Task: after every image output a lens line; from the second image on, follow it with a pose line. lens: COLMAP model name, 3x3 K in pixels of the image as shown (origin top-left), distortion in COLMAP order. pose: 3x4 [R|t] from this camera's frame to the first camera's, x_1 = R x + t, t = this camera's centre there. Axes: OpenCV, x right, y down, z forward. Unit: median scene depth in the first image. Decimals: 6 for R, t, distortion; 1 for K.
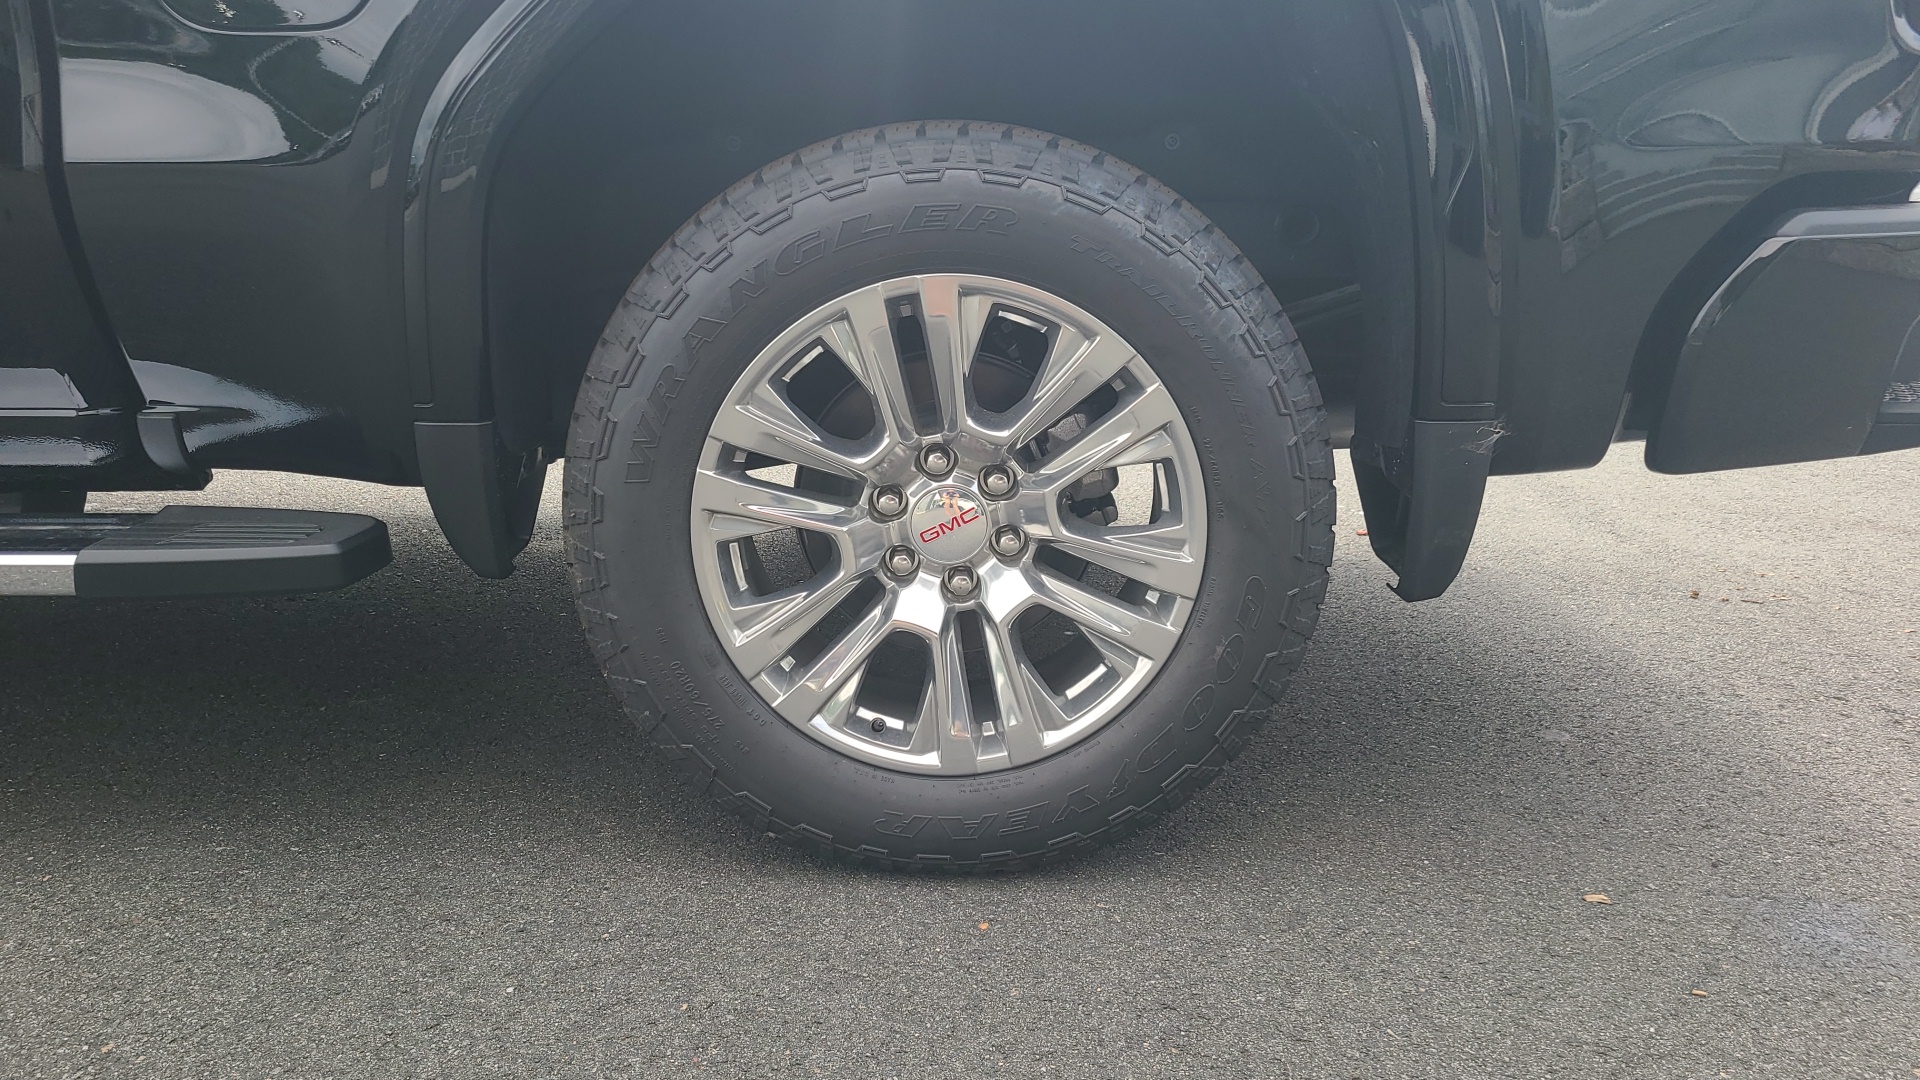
lens RADIAL K [[1451.9, 0, 939.7], [0, 1451.9, 541.6], [0, 0, 1]] dist [0.067080, -0.045293]
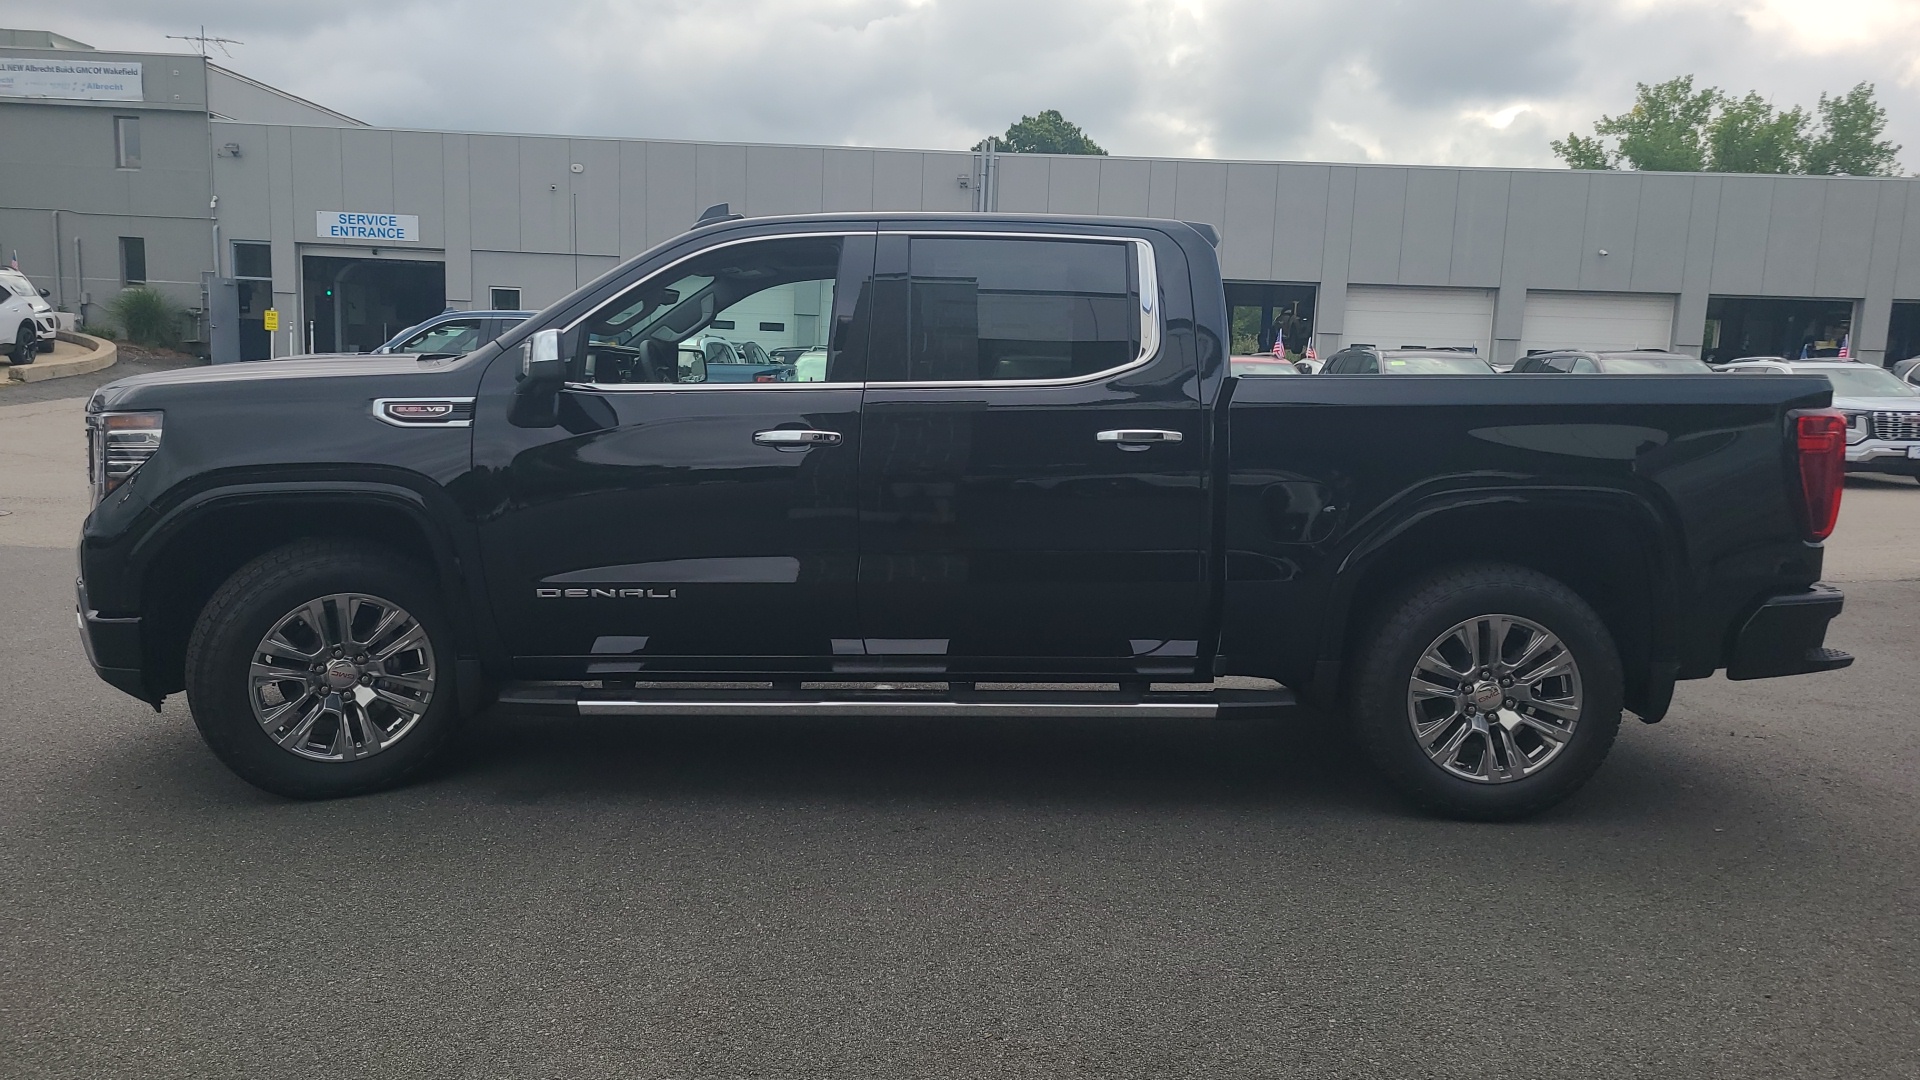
lens RADIAL K [[1451.9, 0, 939.7], [0, 1451.9, 541.6], [0, 0, 1]] dist [0.067080, -0.045293]
pose [[0.999980, 0.002326, 0.005818, -1.128930], [-0.001592, 0.992396, -0.123077, 0.045135], [-0.006060, 0.123066, 0.992380, -1.977772]]
